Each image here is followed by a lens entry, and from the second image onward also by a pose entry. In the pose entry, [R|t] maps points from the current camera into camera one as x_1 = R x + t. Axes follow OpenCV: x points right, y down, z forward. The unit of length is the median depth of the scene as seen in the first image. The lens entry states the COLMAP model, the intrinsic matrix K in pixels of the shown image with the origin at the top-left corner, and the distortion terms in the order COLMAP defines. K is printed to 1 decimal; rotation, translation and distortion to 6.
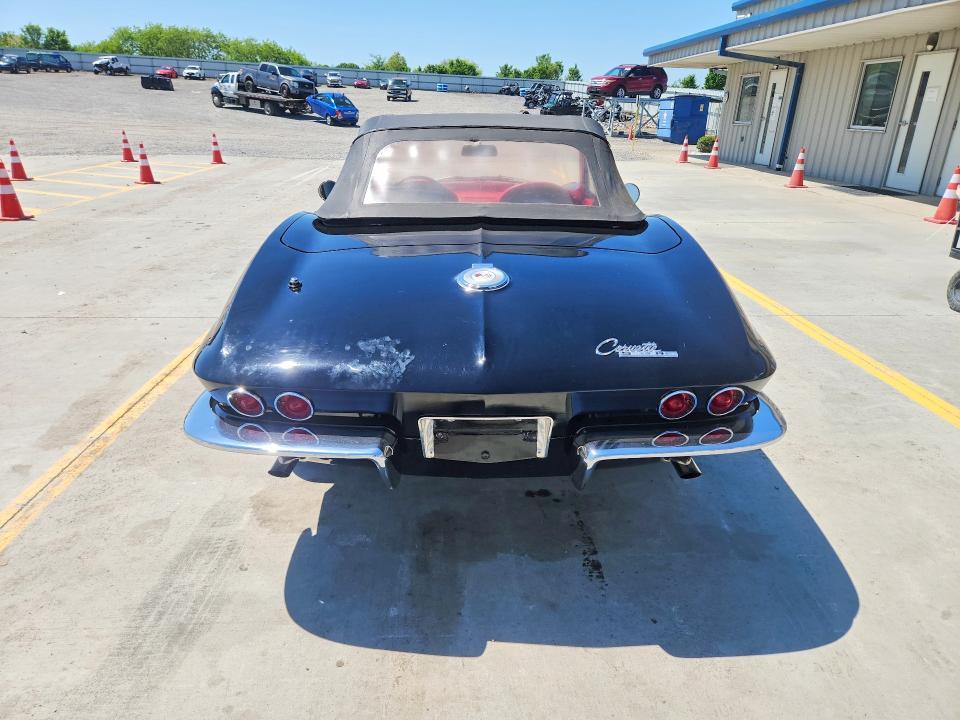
lens RADIAL K [[646.0, 0, 478.1], [0, 646.0, 358.7], [0, 0, 1]] dist [0.039502, -0.025182]
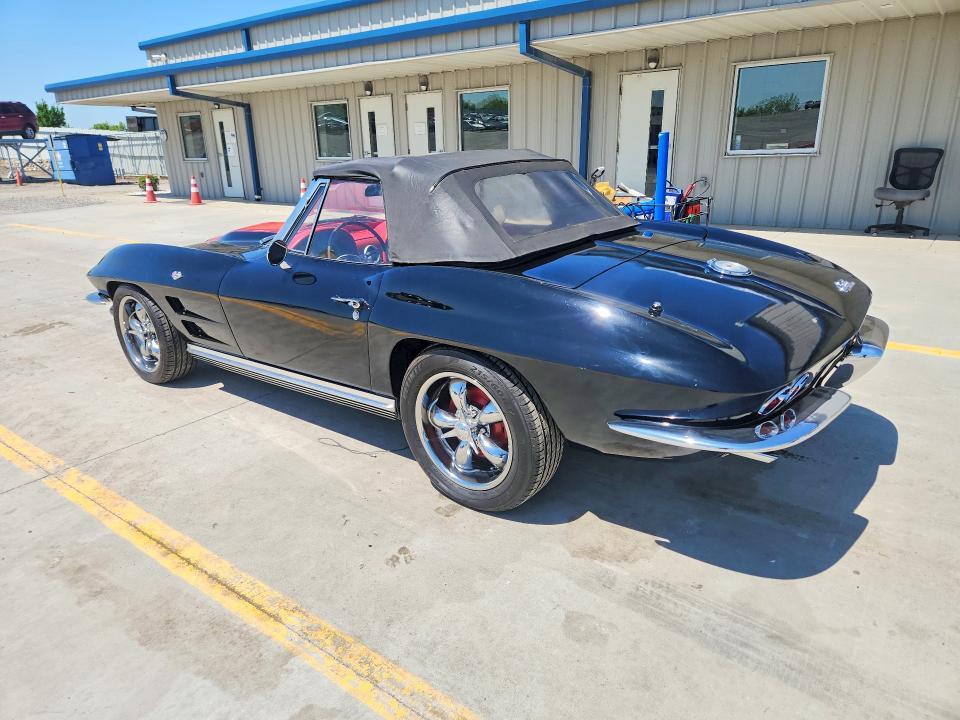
lens RADIAL K [[646.0, 0, 463.1], [0, 646.0, 356.3], [0, 0, 1]] dist [0.039502, -0.025182]
pose [[0.636706, -0.275532, 0.720200, -0.204279], [0.313498, 0.945805, 0.084690, -0.037037], [-0.704503, 0.171859, 0.688578, 0.081391]]
